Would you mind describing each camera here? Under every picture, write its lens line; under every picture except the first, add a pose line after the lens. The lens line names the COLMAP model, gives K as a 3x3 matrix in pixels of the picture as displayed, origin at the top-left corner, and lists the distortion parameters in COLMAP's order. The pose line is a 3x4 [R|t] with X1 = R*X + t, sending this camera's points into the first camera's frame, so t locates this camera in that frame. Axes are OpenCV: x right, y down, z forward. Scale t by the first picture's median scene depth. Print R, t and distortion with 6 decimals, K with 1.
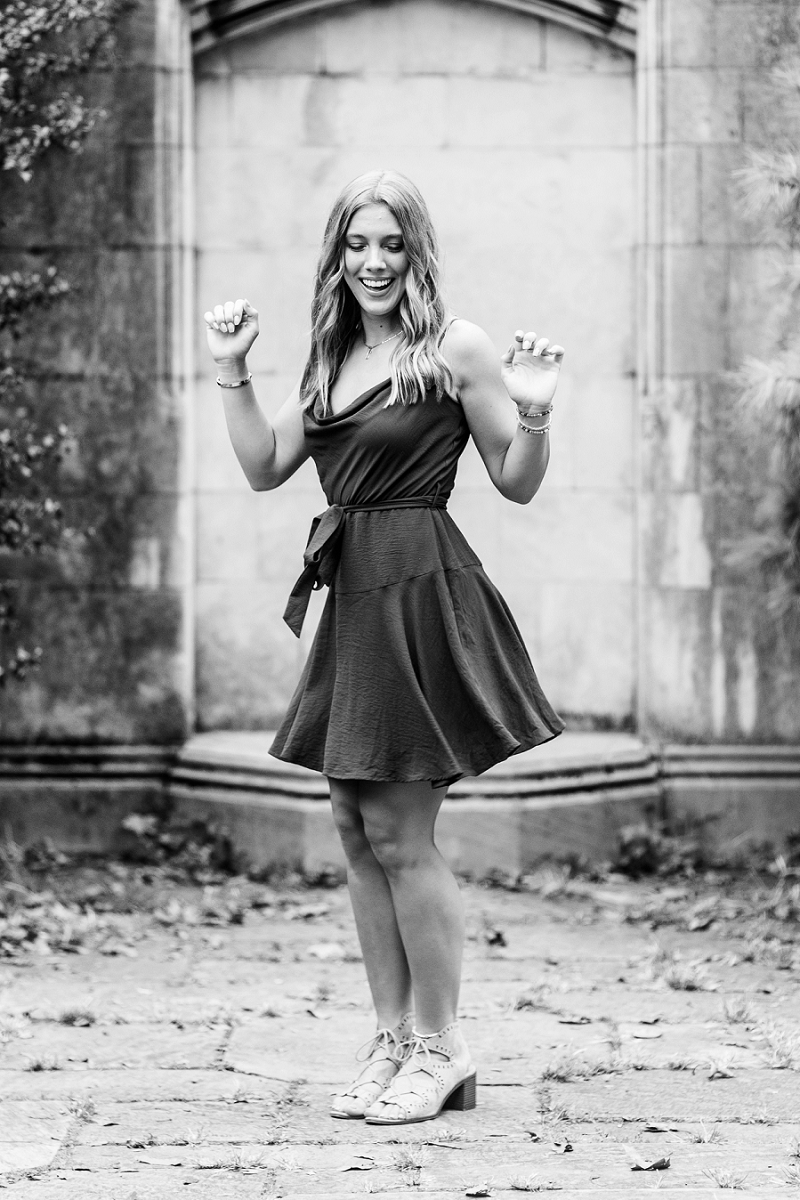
lens RADIAL K [[3006.1, 0, 400.0], [0, 3006.1, 600.0], [0, 0, 1]] dist [-0.069880, -0.271422]
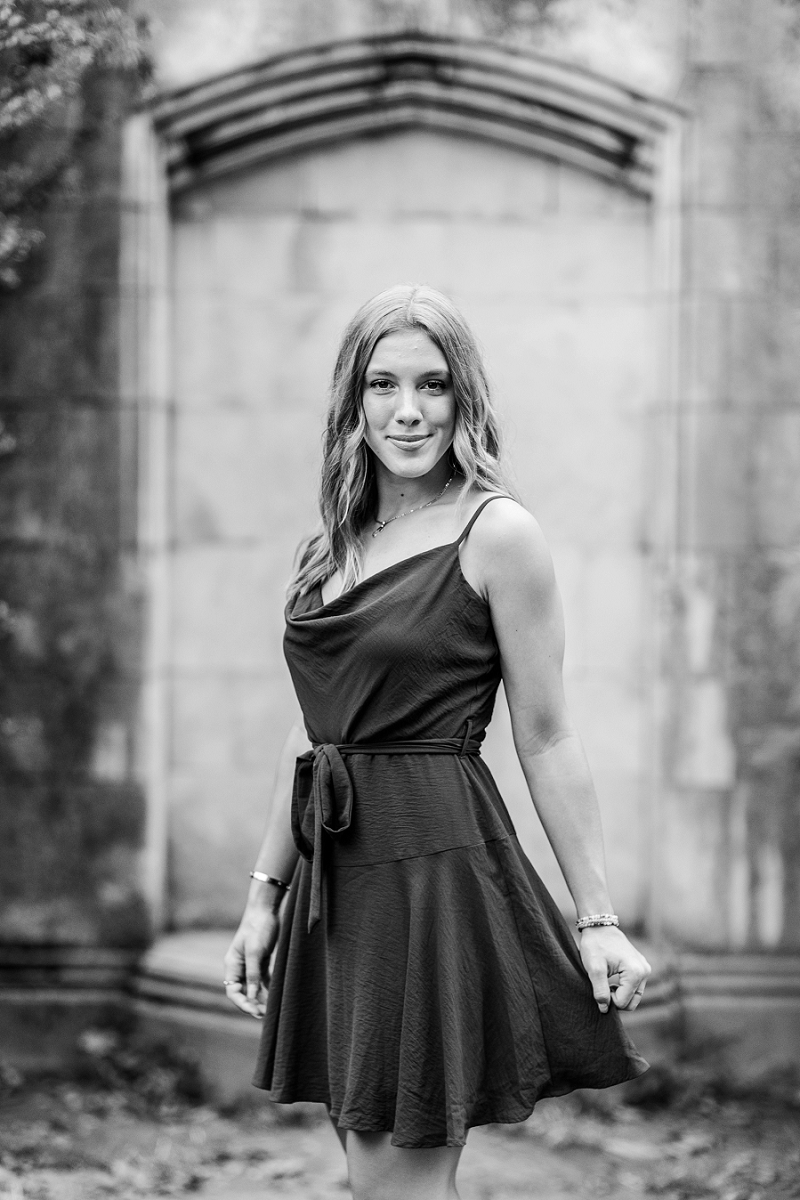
lens RADIAL K [[2892.2, 0, 399.6], [0, 2892.2, 696.9], [0, 0, 1]] dist [0.042605, 0.029925]
pose [[0.999891, 0.009237, 0.011496, -0.007339], [-0.009008, 0.999764, -0.019790, -0.012588], [-0.011677, 0.019684, 0.999738, 0.129076]]
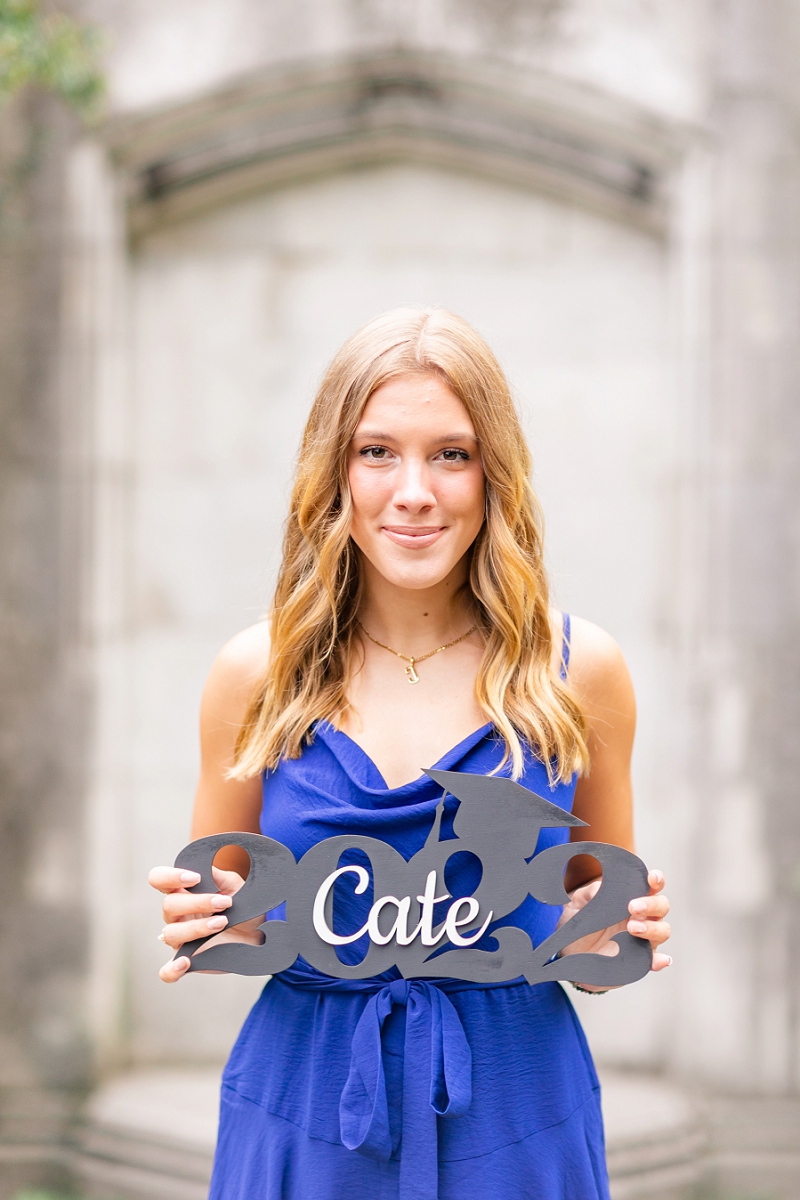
lens RADIAL K [[3006.1, 0, 400.0], [0, 3006.1, 600.0], [0, 0, 1]] dist [-0.069880, -0.271422]
pose [[0.999793, 0.009621, 0.017944, -0.008062], [-0.008232, 0.997078, -0.075948, -0.023986], [-0.018622, 0.075785, 0.996950, 0.213543]]
